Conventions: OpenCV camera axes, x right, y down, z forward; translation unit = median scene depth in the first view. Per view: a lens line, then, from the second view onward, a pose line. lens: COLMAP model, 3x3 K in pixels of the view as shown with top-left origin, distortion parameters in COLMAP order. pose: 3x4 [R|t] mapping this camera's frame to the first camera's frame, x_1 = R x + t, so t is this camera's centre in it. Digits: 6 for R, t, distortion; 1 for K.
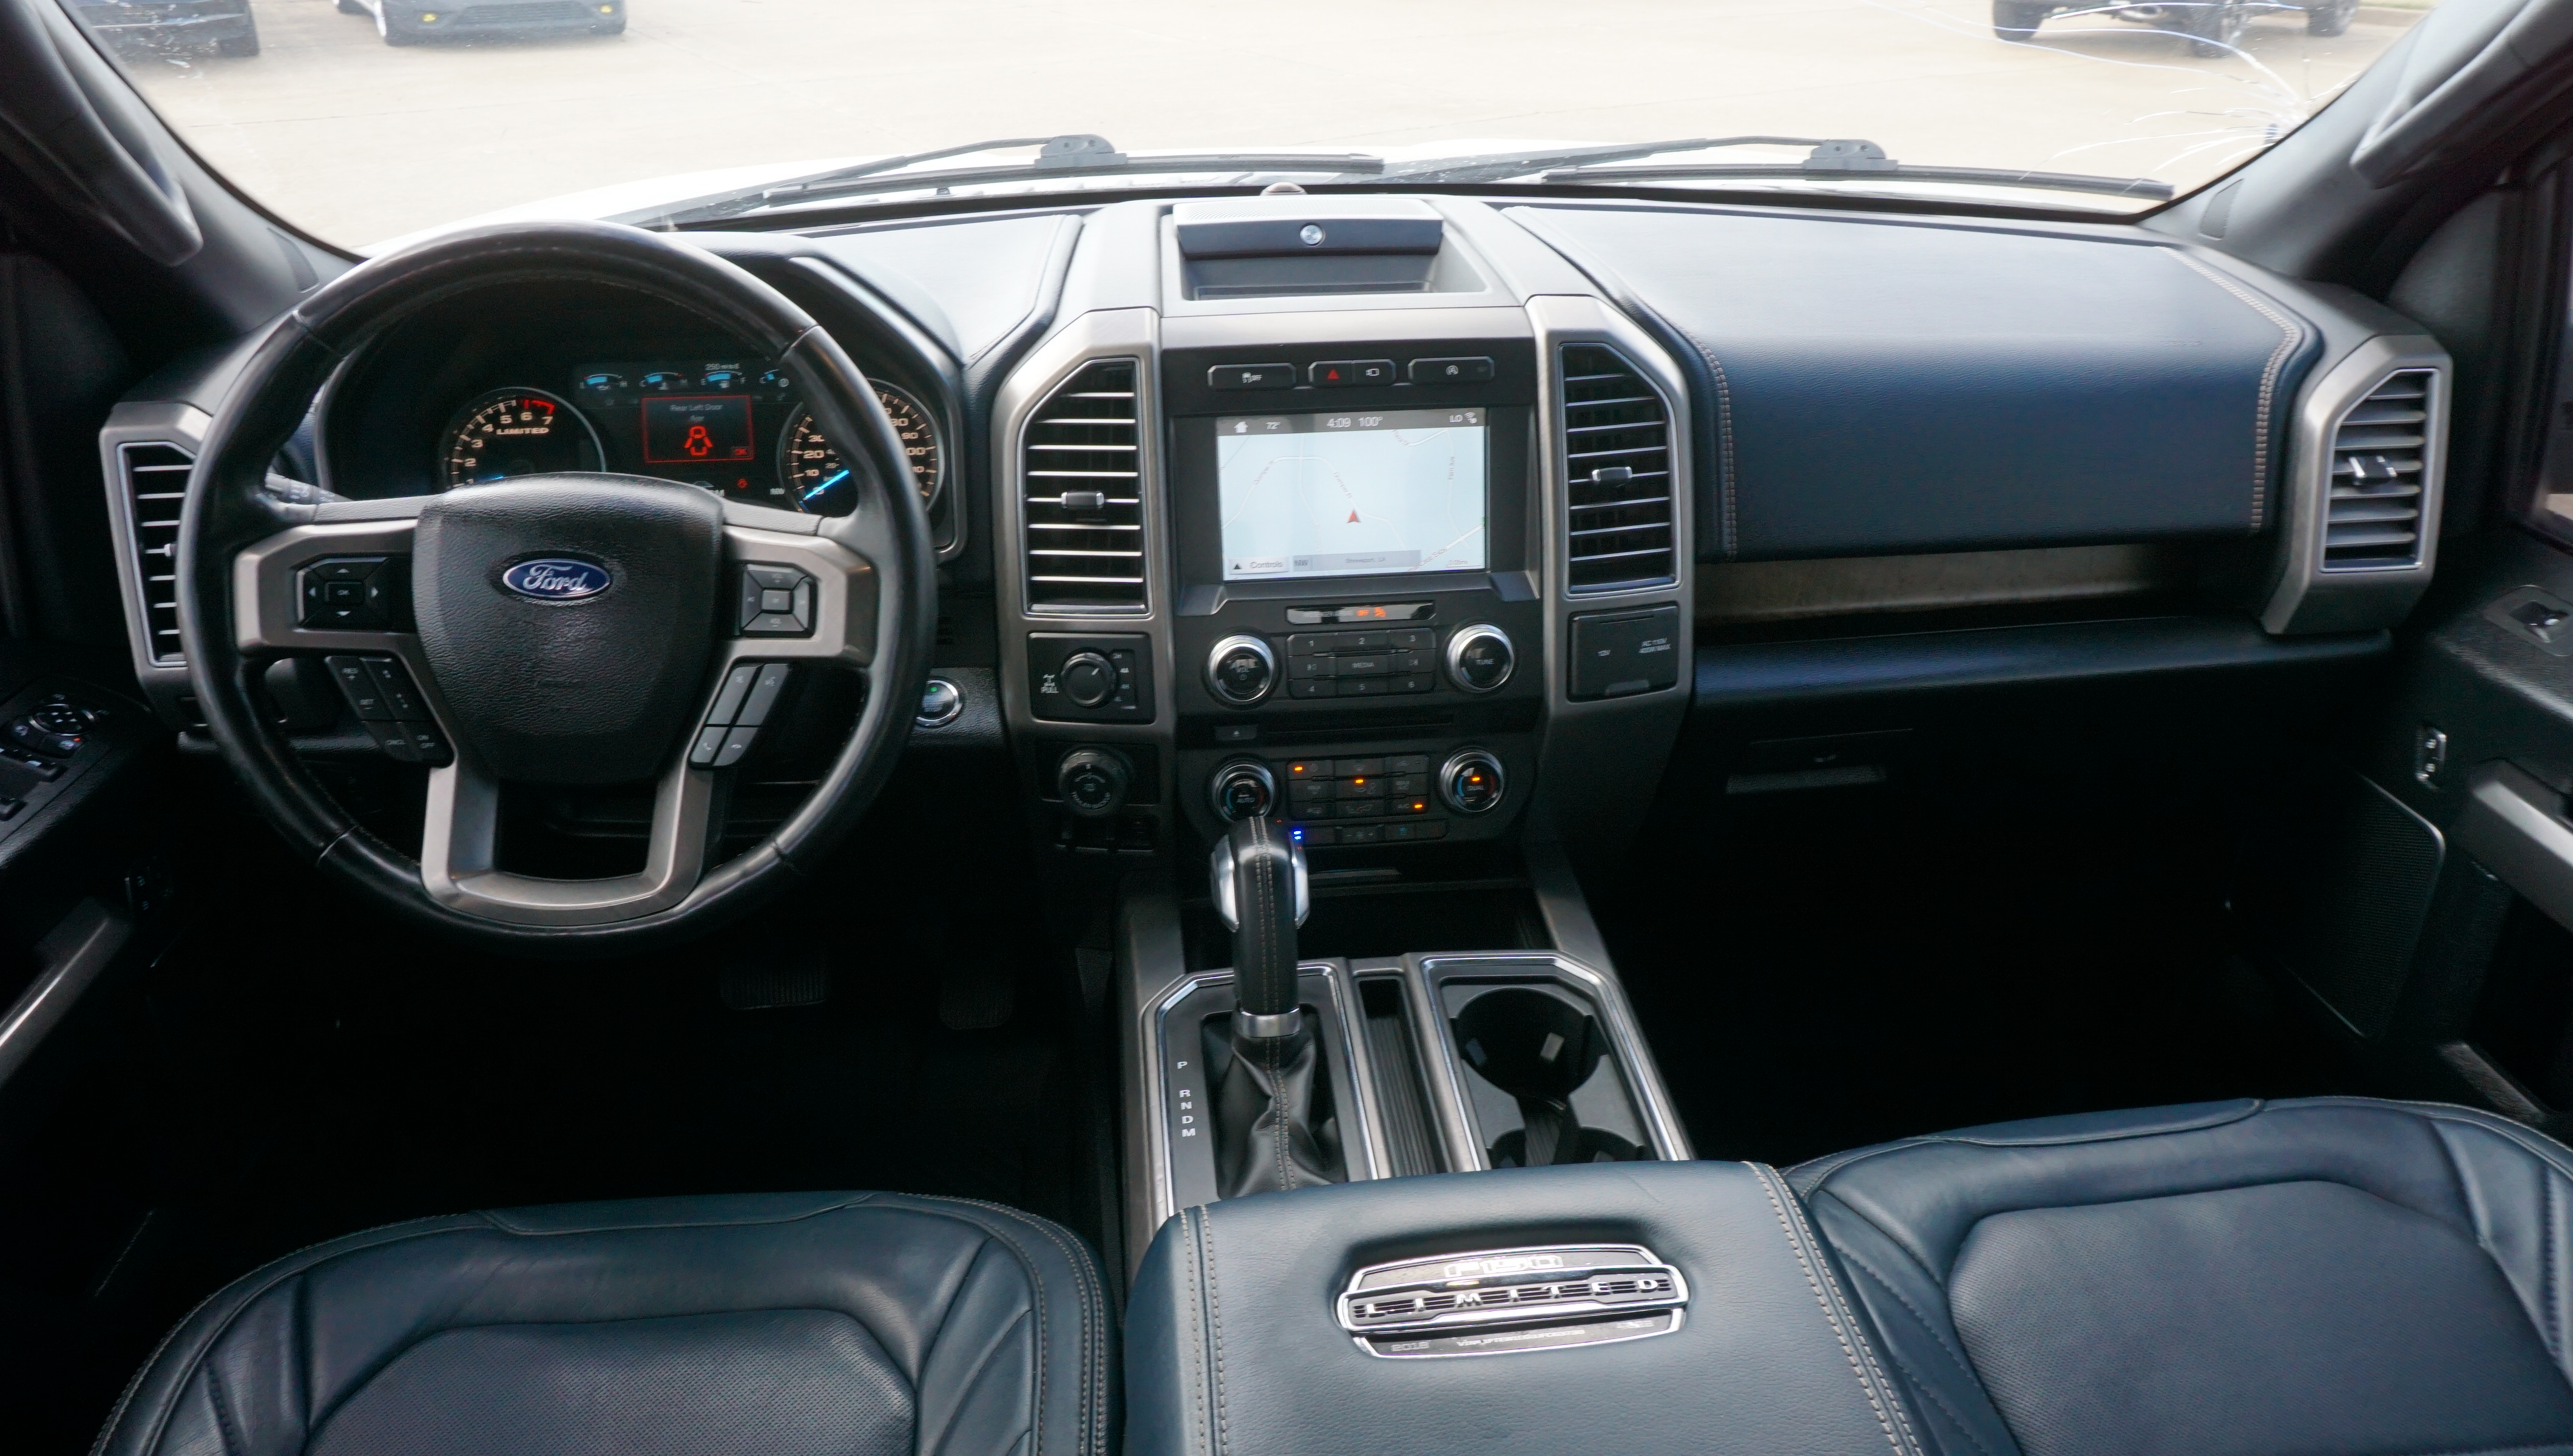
lens RADIAL K [[1759.9, 0, 1307.3], [0, 1759.9, 731.0], [0, 0, 1]] dist [-0.043397, 0.041413]
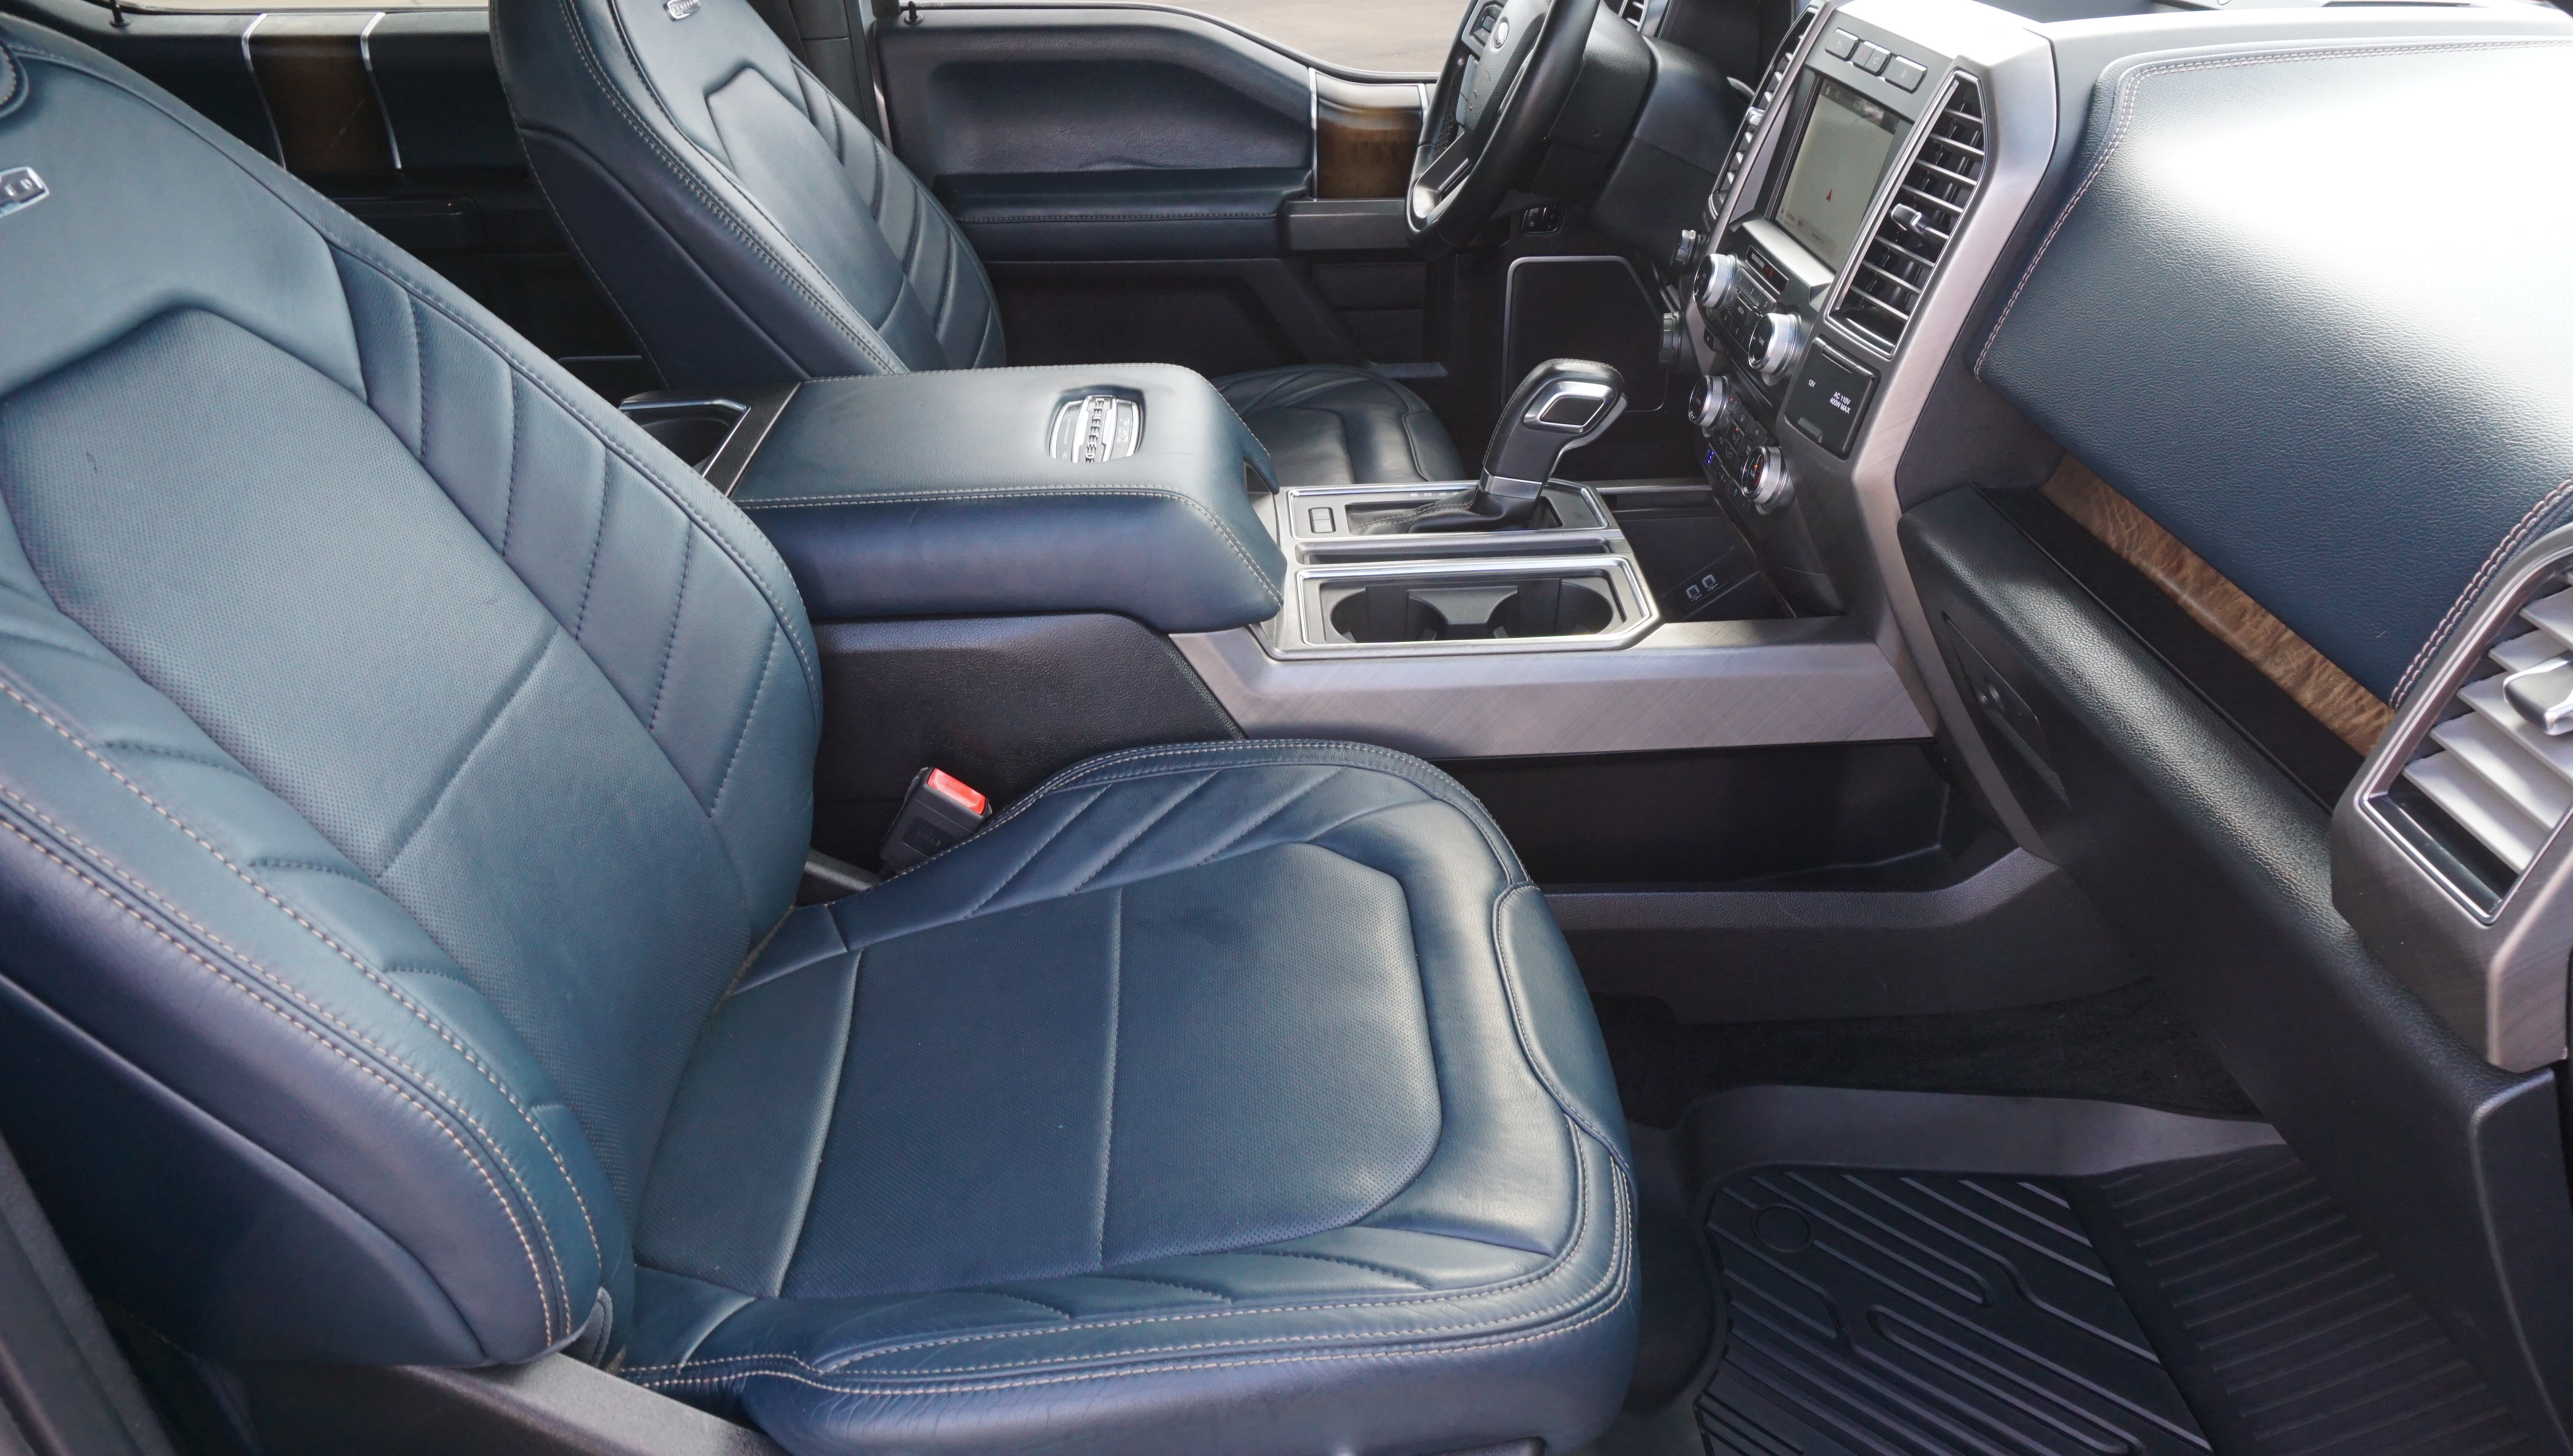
lens RADIAL K [[1761.7, 0, 1297.7], [0, 1761.7, 724.0], [0, 0, 1]] dist [-0.043374, 0.043326]
pose [[-0.071157, 0.490624, -0.868461, 1.119339], [-0.454492, 0.759087, 0.466073, -0.223565], [0.887904, 0.427873, 0.168970, 0.663815]]
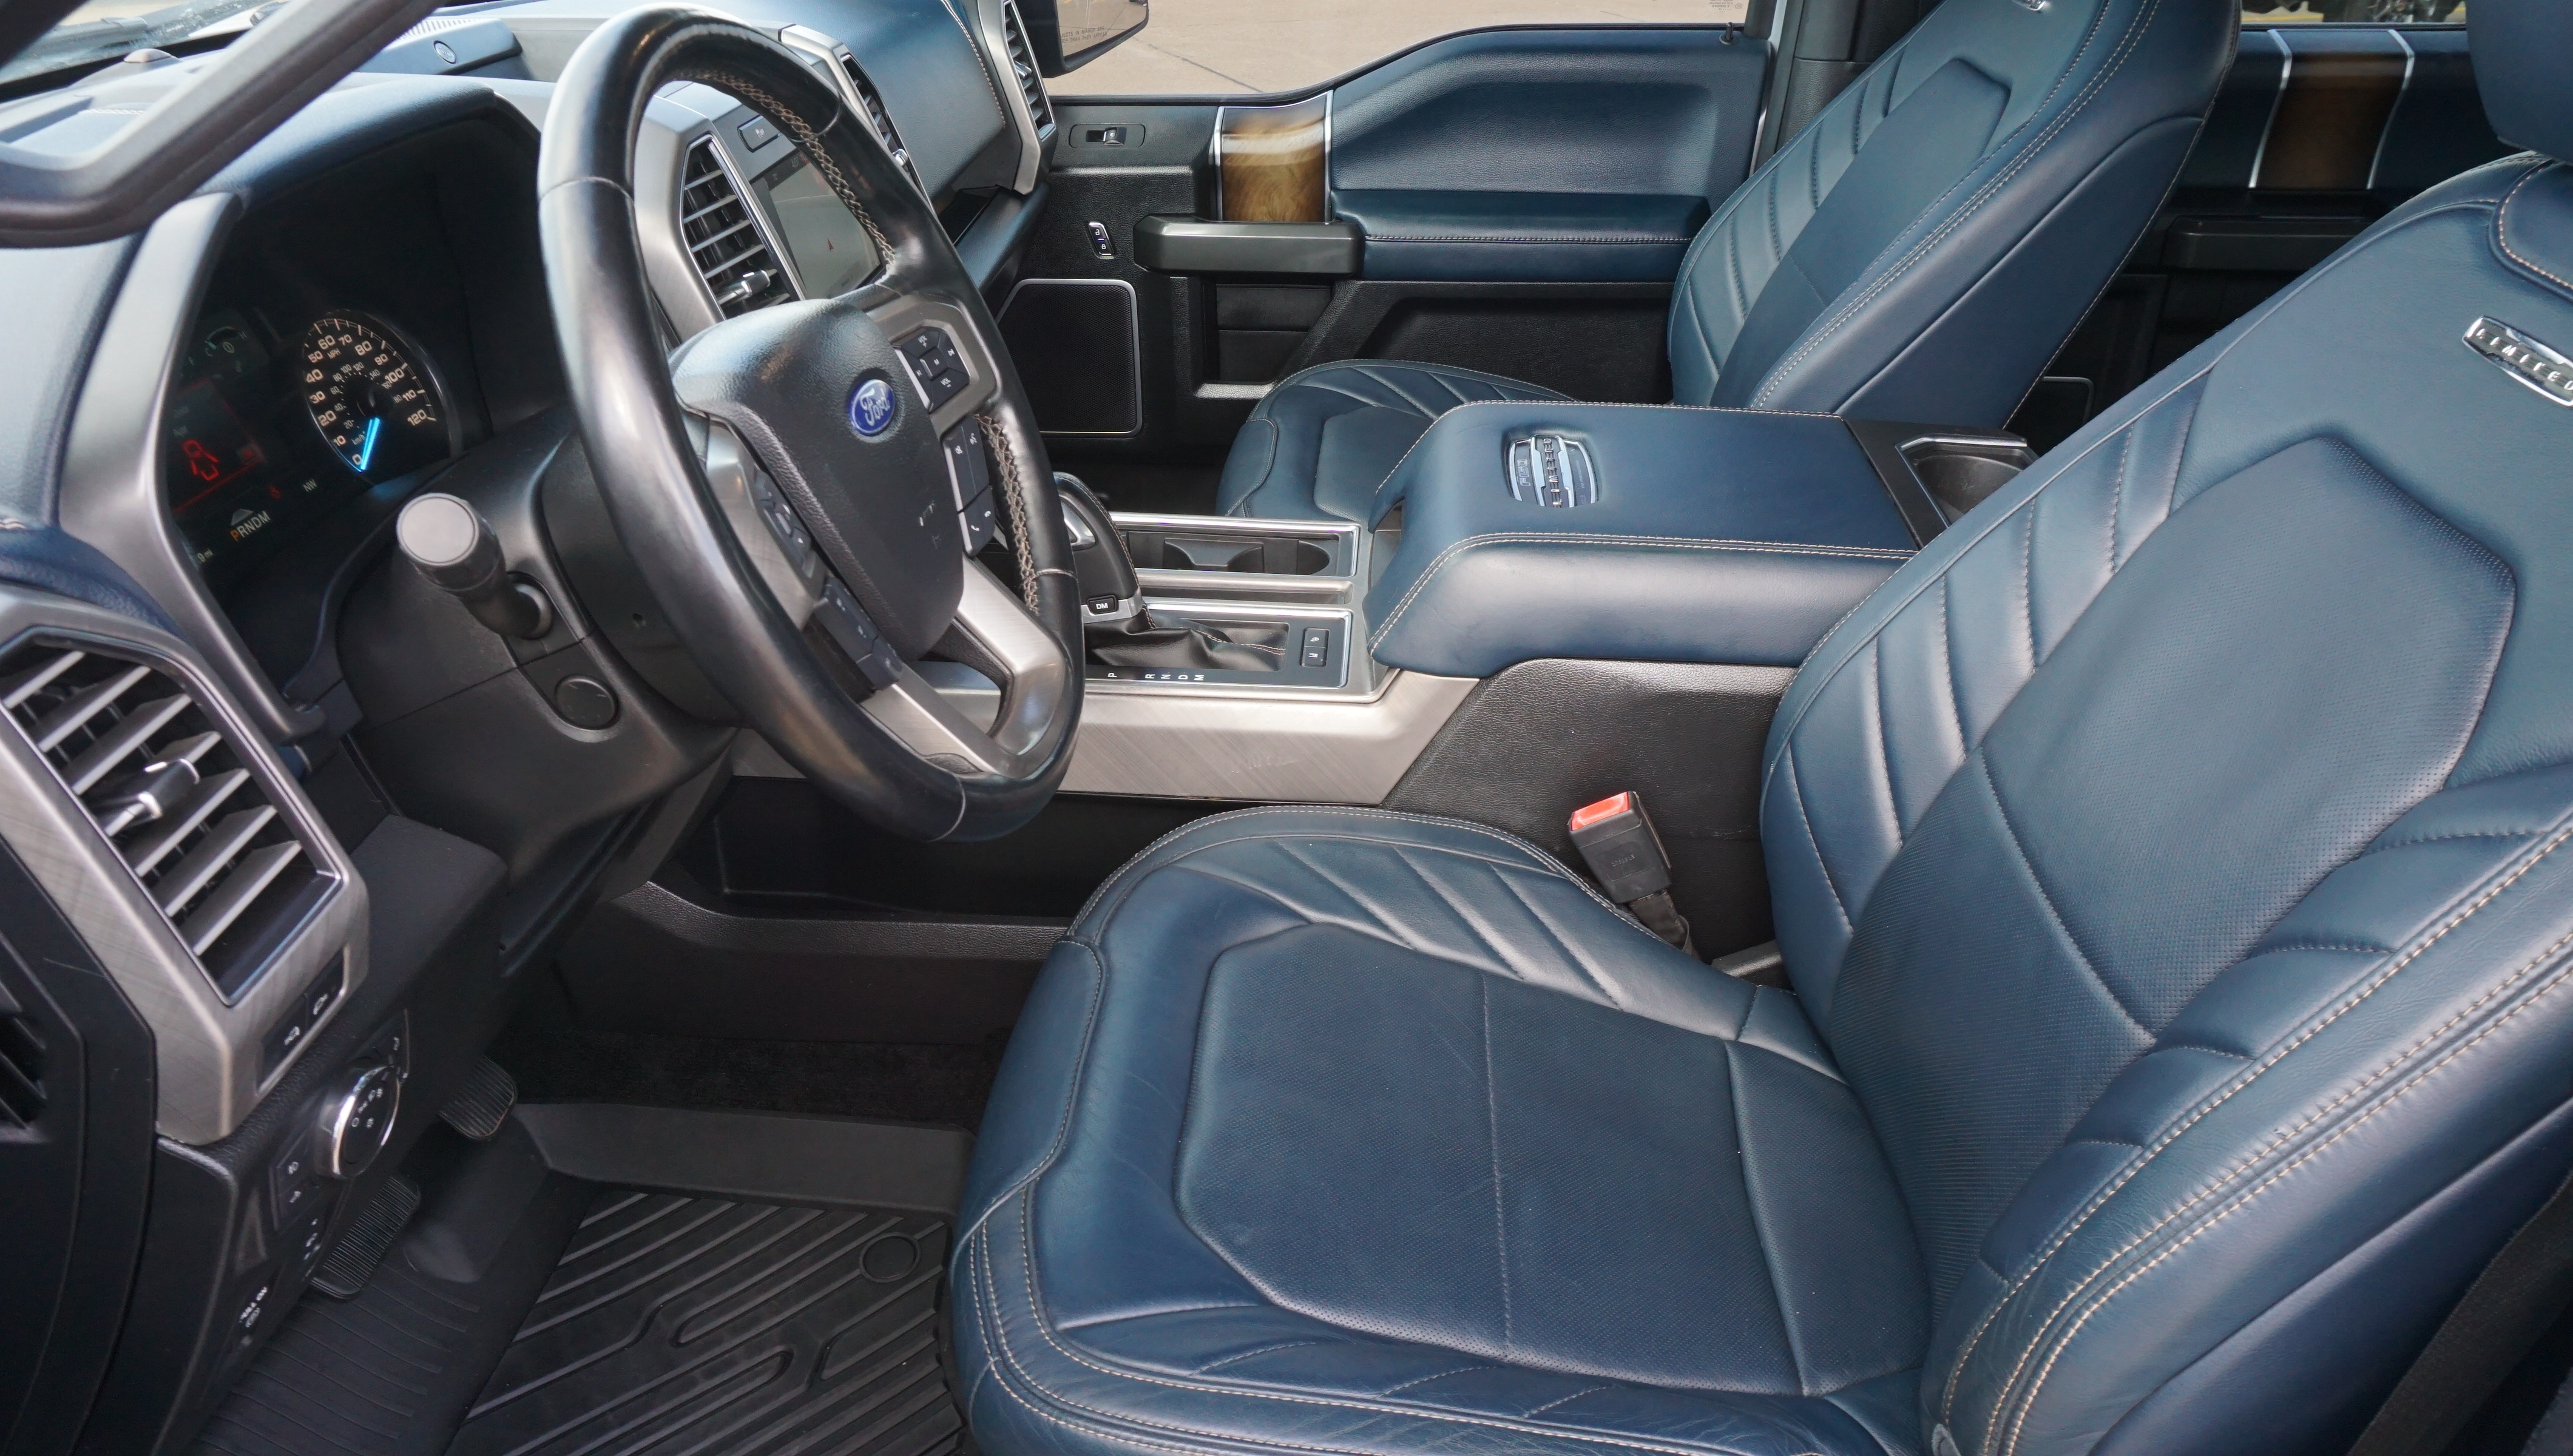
lens RADIAL K [[1746.0, 0, 1298.7], [0, 1746.0, 732.7], [0, 0, 1]] dist [-0.039051, 0.042350]
pose [[0.168143, -0.493518, 0.853328, -0.991585], [0.451465, 0.808083, 0.378393, -0.154422], [-0.876303, 0.321623, 0.358679, 0.450425]]
